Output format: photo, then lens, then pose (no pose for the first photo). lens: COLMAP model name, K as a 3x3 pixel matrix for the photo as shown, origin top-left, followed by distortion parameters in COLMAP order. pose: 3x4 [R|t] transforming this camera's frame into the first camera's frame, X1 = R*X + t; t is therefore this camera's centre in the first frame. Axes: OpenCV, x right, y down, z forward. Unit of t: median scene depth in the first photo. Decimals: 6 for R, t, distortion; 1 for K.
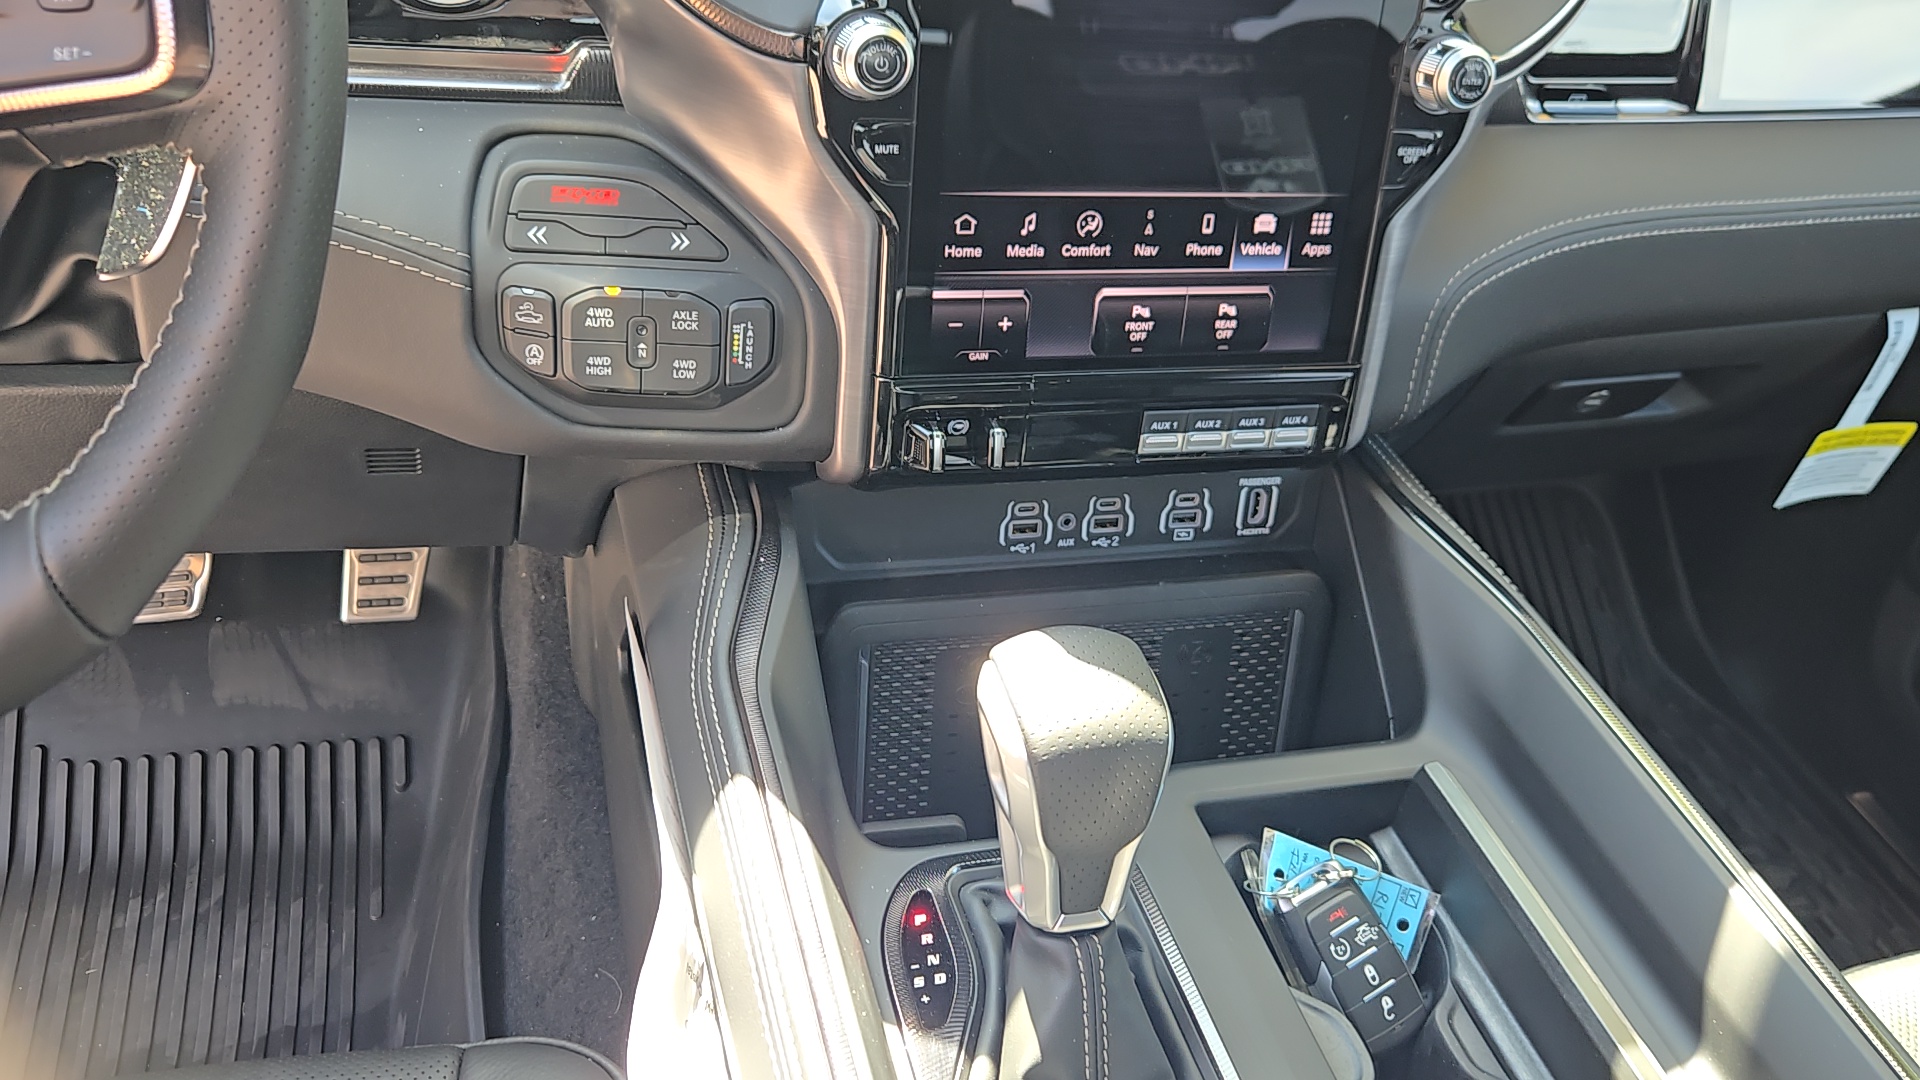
lens RADIAL K [[1615.4, 0, 951.7], [0, 1615.4, 536.6], [0, 0, 1]] dist [0.005581, -0.001487]
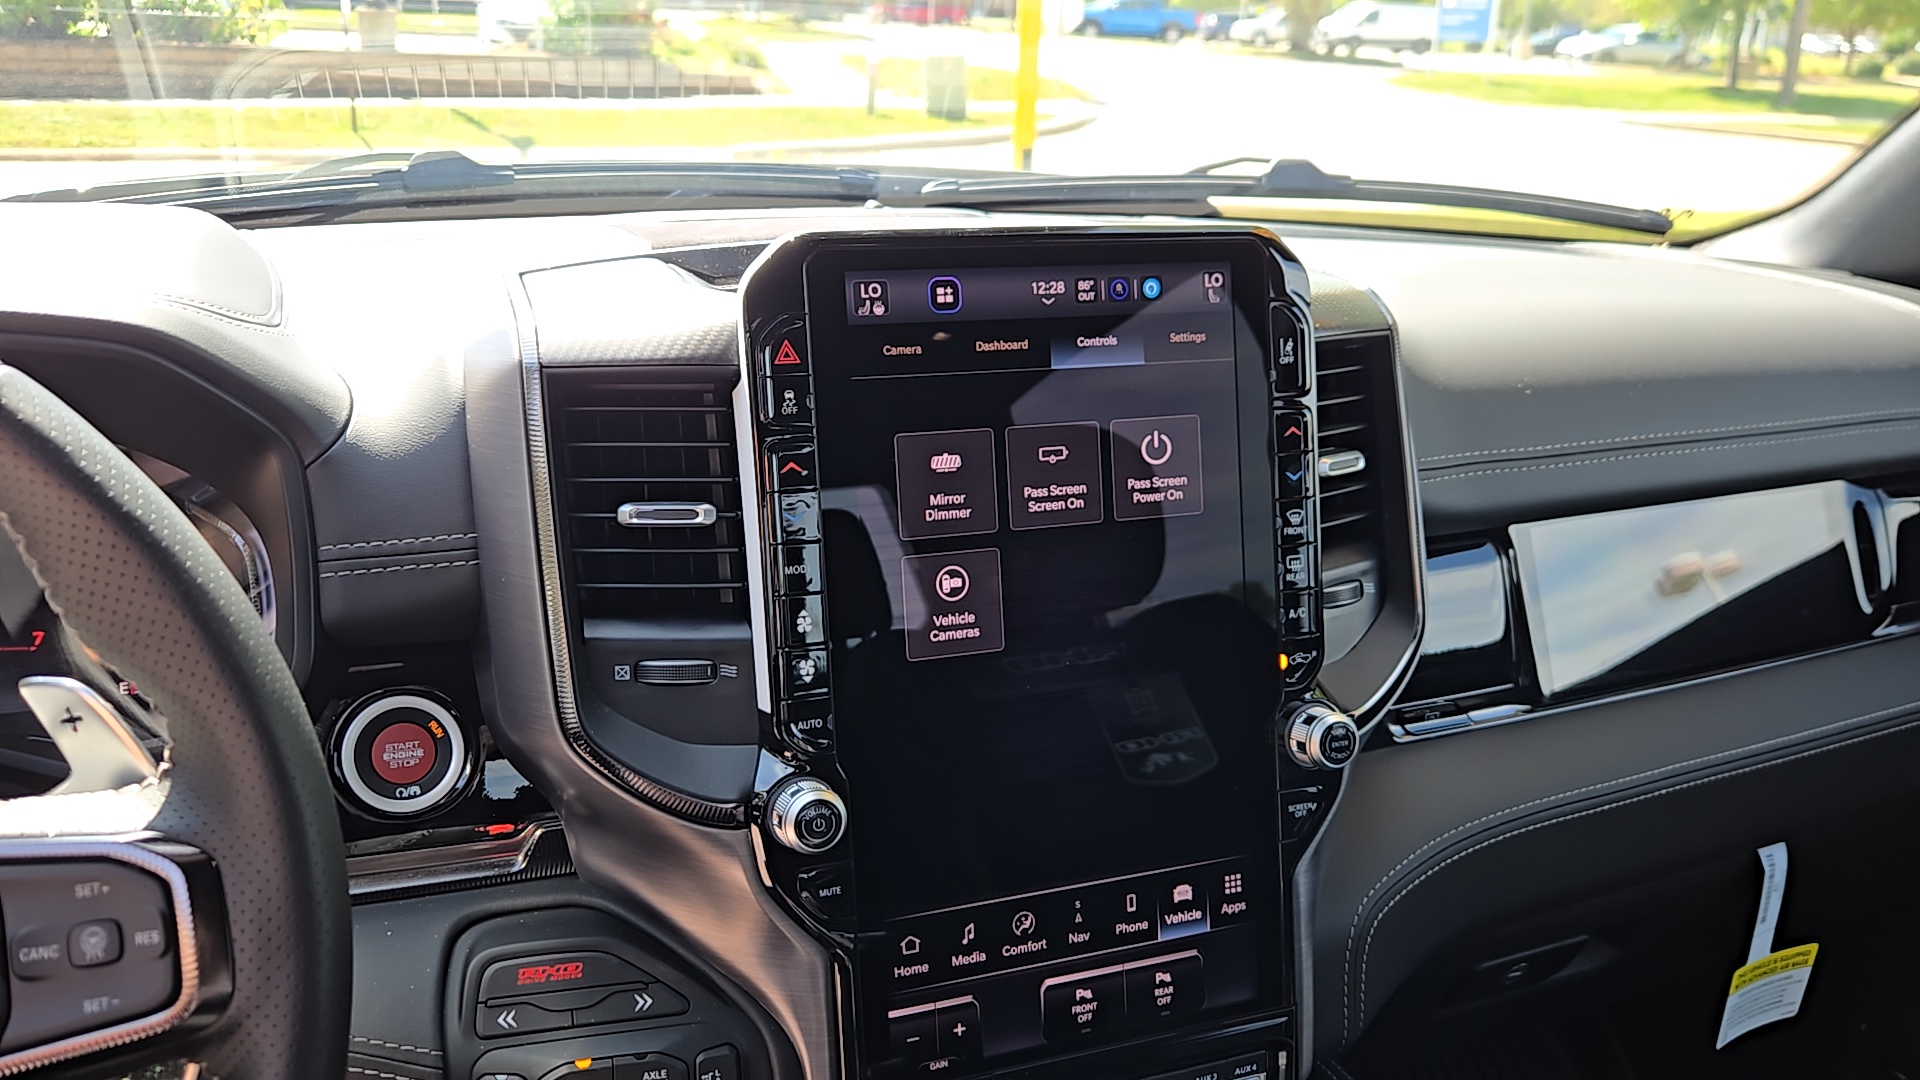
lens RADIAL K [[1615.4, 0, 948.1], [0, 1615.4, 531.4], [0, 0, 1]] dist [0.005581, -0.001487]
pose [[0.988644, -0.128204, 0.078397, -0.013407], [0.146642, 0.937065, -0.316867, -0.093267], [-0.032840, 0.324765, 0.945224, -0.085238]]
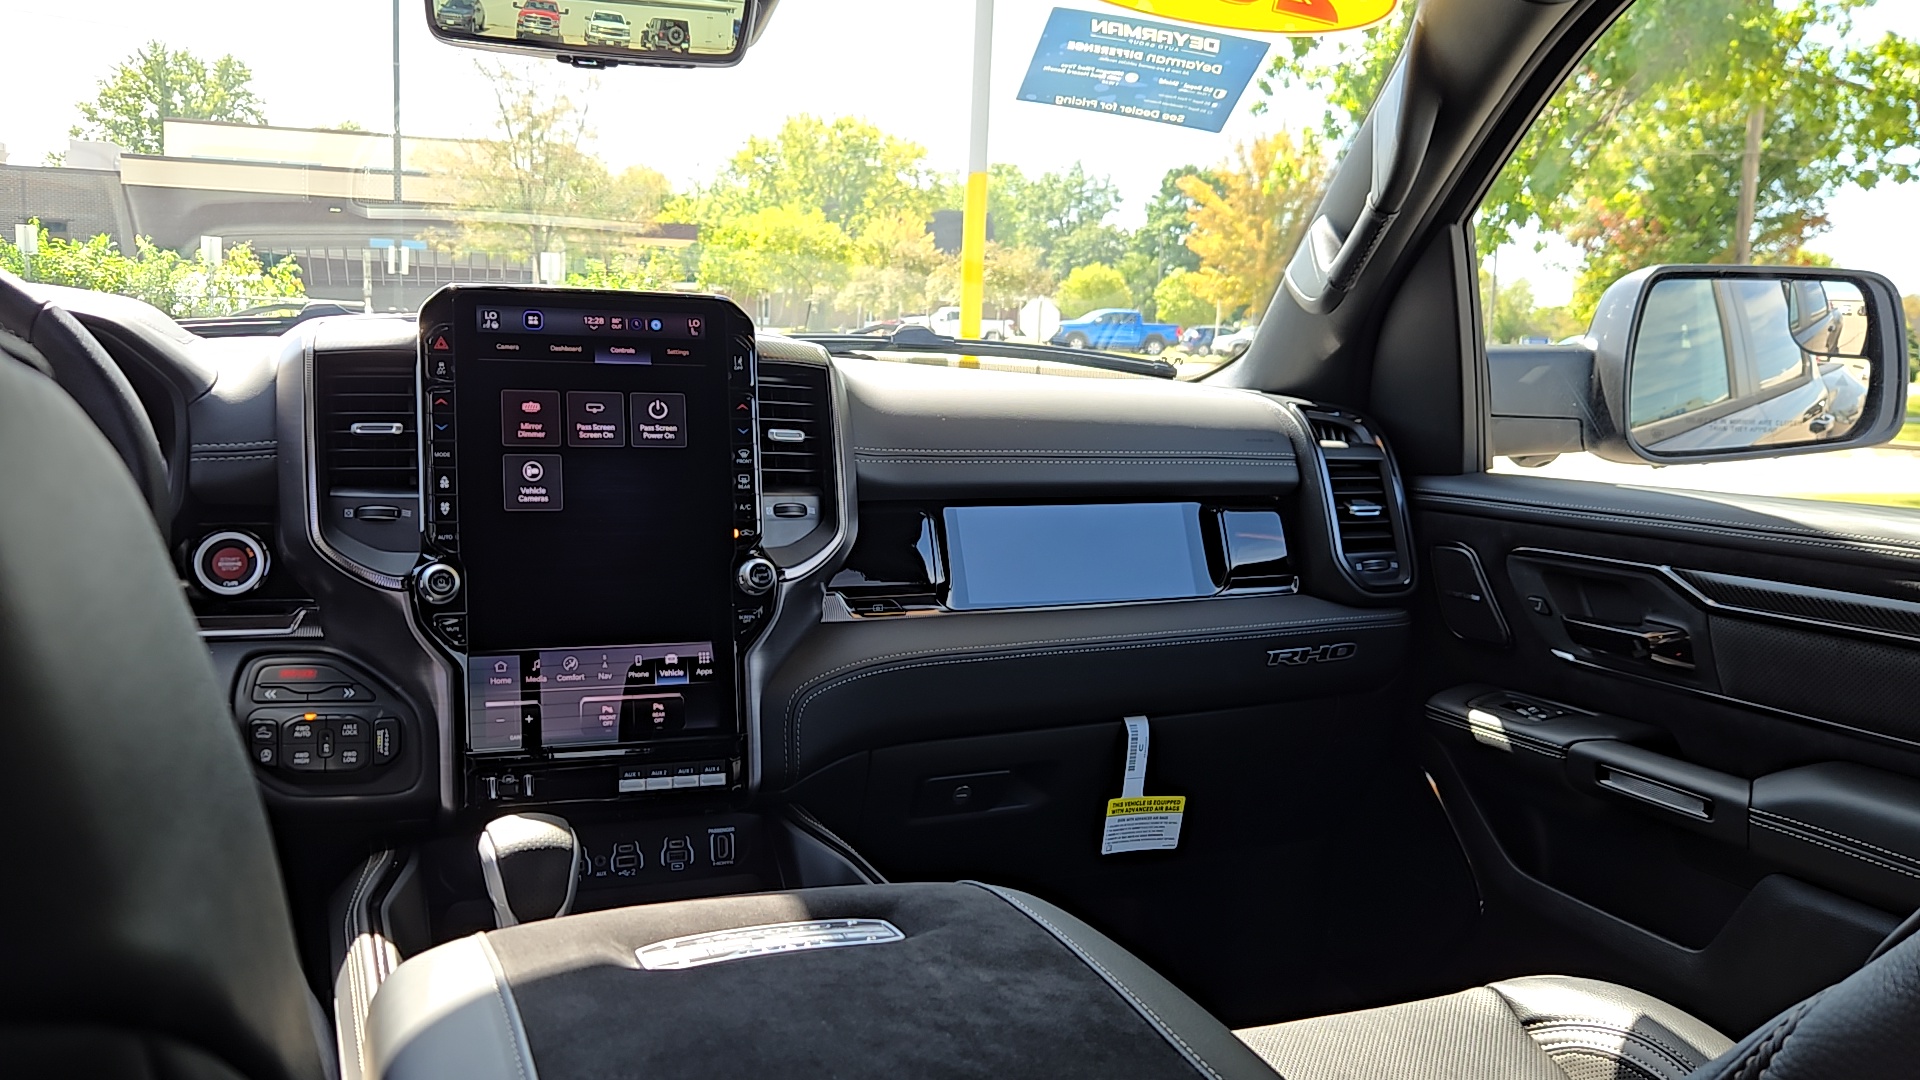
lens RADIAL K [[1615.4, 0, 945.0], [0, 1615.4, 530.2], [0, 0, 1]] dist [0.005581, -0.001487]
pose [[0.988915, -0.111073, 0.098540, 0.315059], [0.145225, 0.861785, -0.486041, 0.594994], [-0.030934, 0.494963, 0.868363, -0.676177]]
